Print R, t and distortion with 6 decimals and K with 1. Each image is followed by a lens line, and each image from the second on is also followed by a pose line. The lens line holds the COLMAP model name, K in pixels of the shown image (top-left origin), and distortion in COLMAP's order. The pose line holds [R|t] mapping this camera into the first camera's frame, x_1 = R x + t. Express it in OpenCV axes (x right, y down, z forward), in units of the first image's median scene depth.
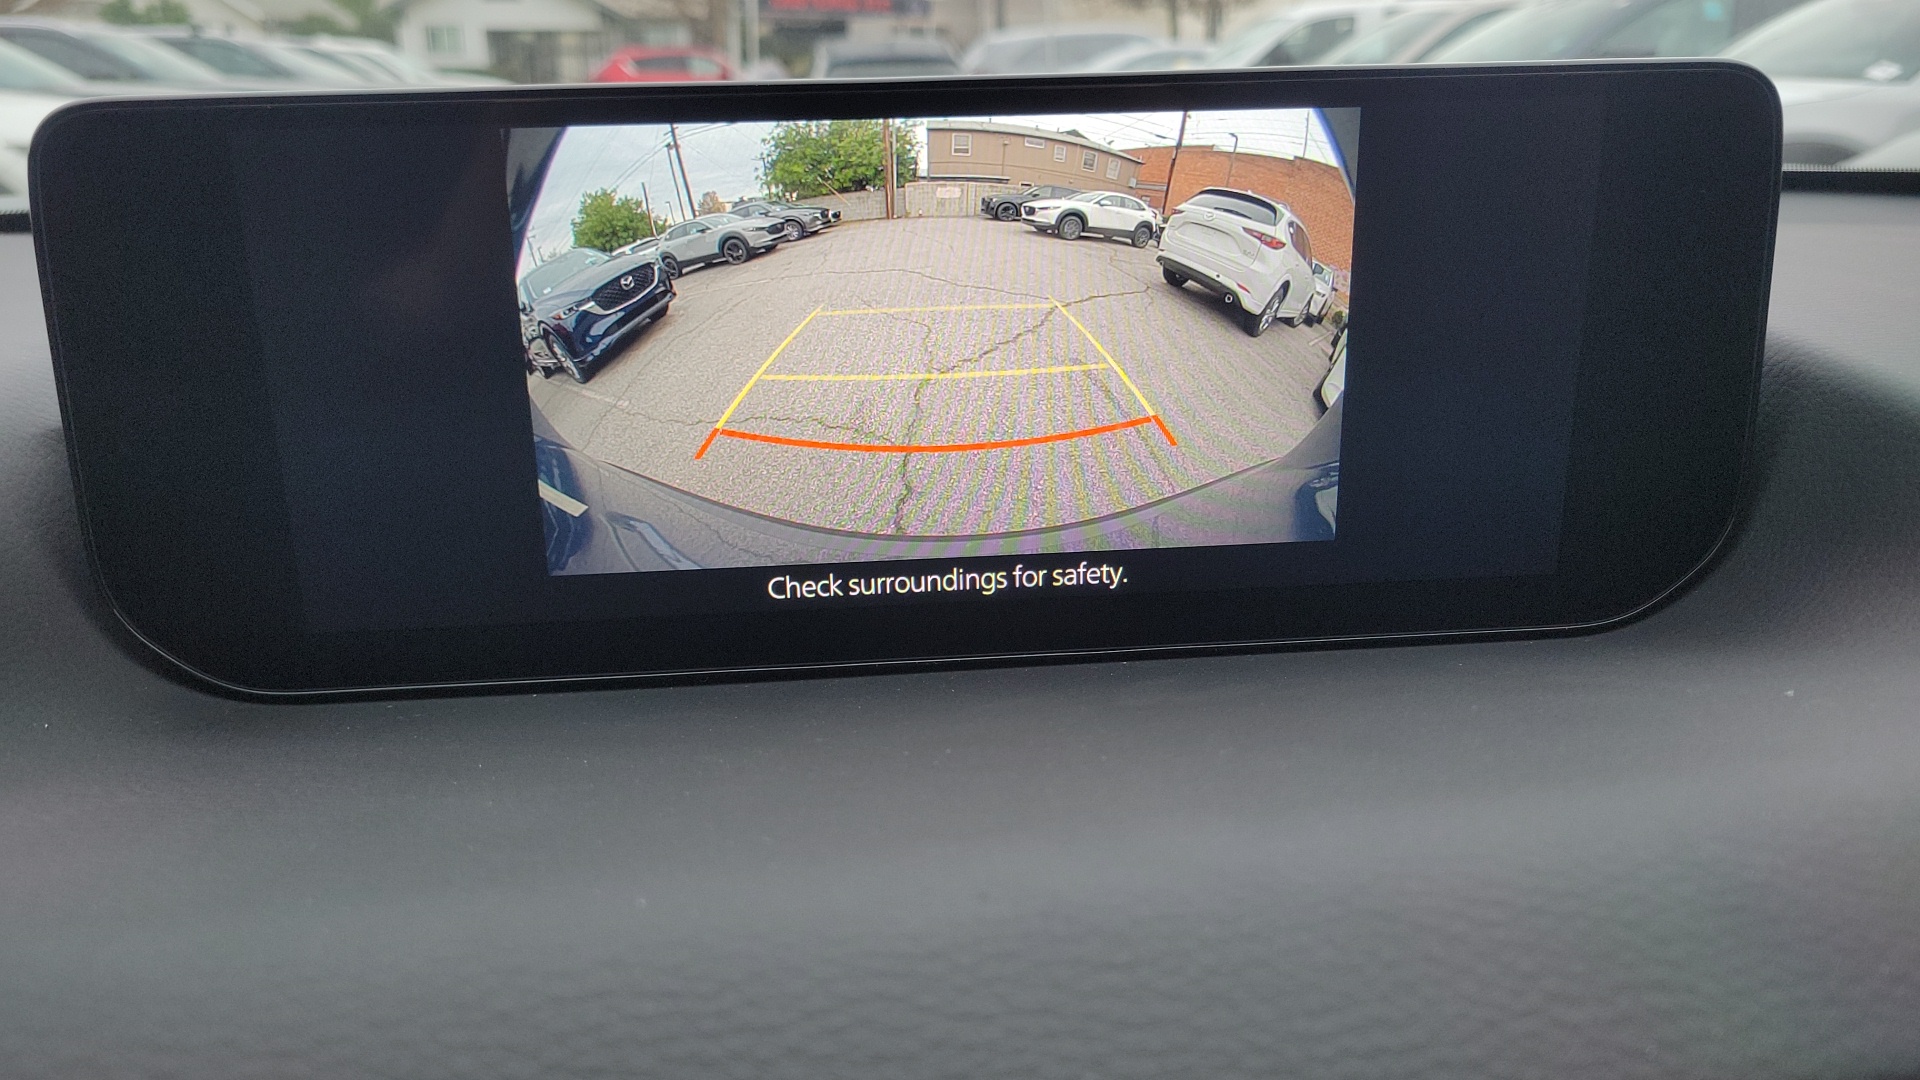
lens RADIAL K [[1455.5, 0, 959.5], [0, 1455.5, 545.9], [0, 0, 1]] dist [0.039441, -0.027516]
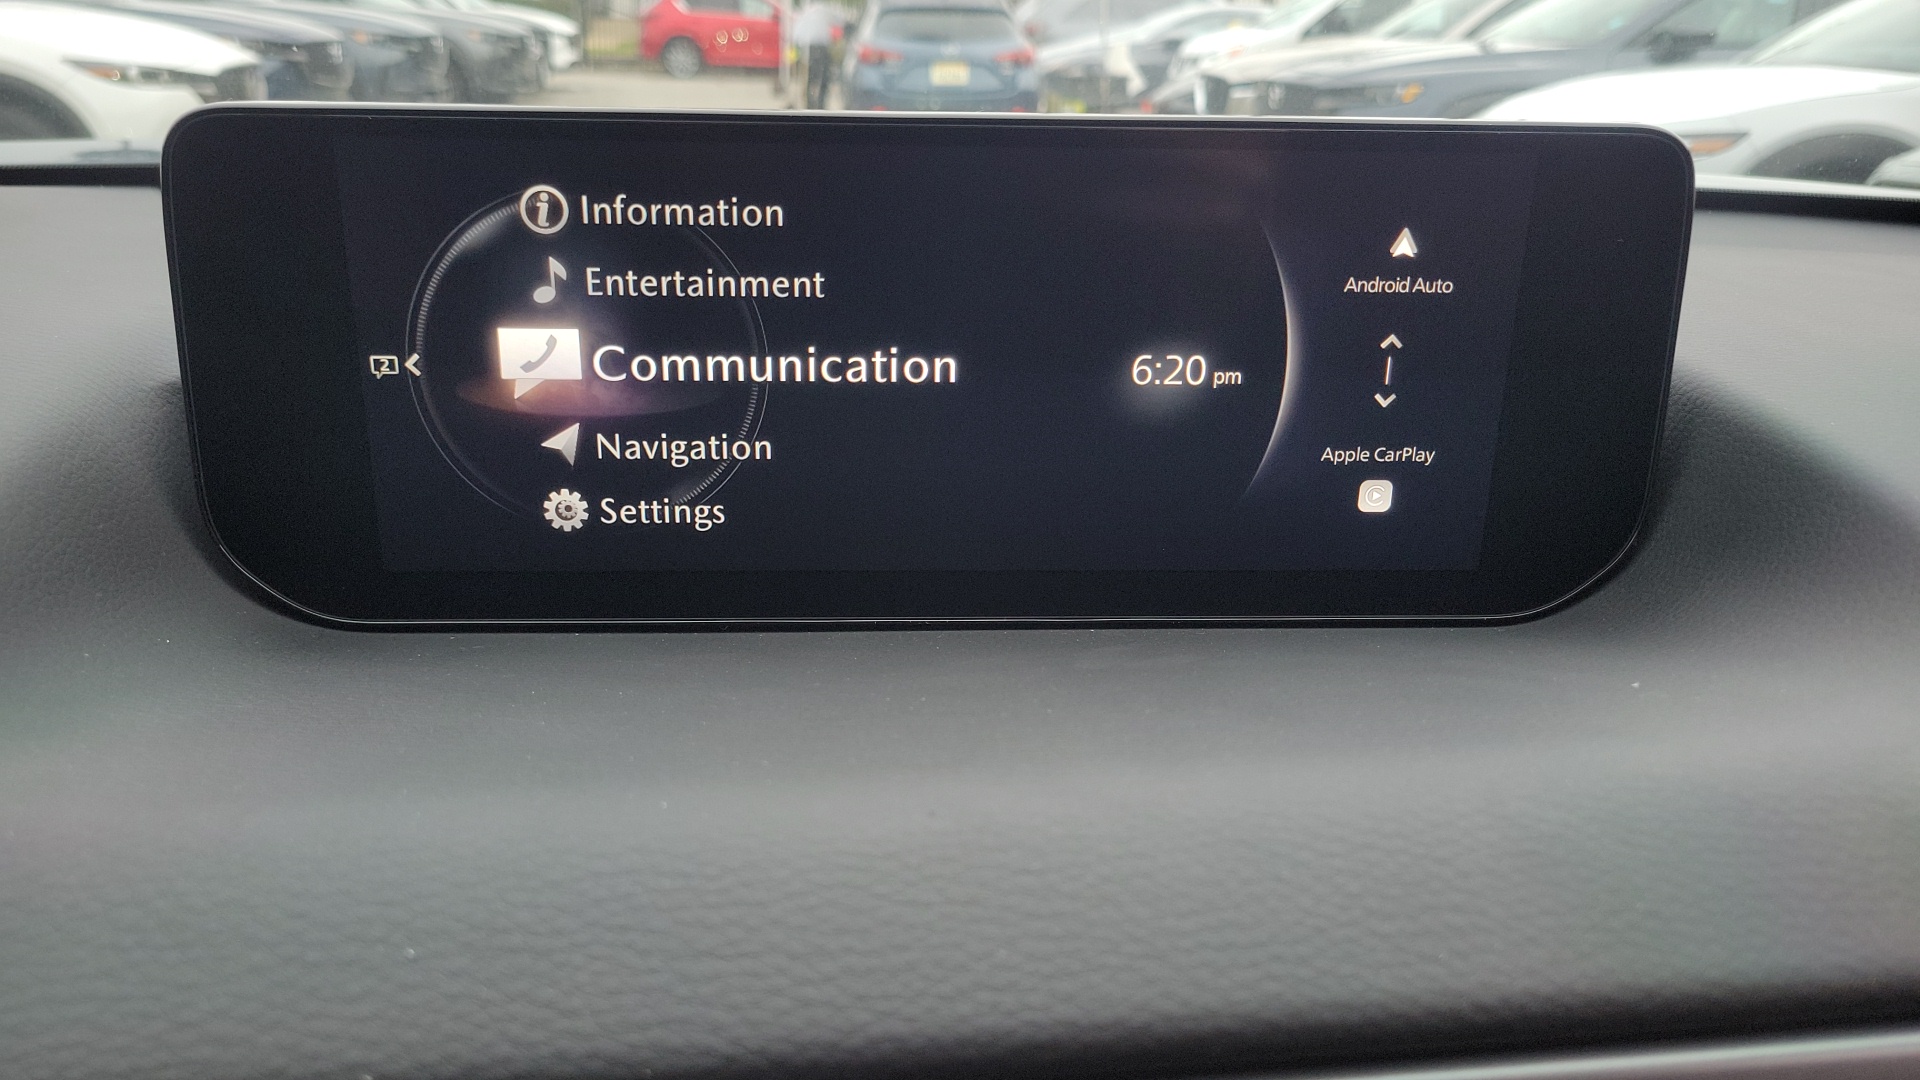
lens RADIAL K [[1455.5, 0, 959.5], [0, 1455.5, 545.9], [0, 0, 1]] dist [0.039441, -0.027516]
pose [[0.998706, 0.047009, -0.019420, 0.055915], [-0.046353, 0.998381, 0.032961, -0.036307], [0.020938, -0.032018, 0.999268, -0.268124]]
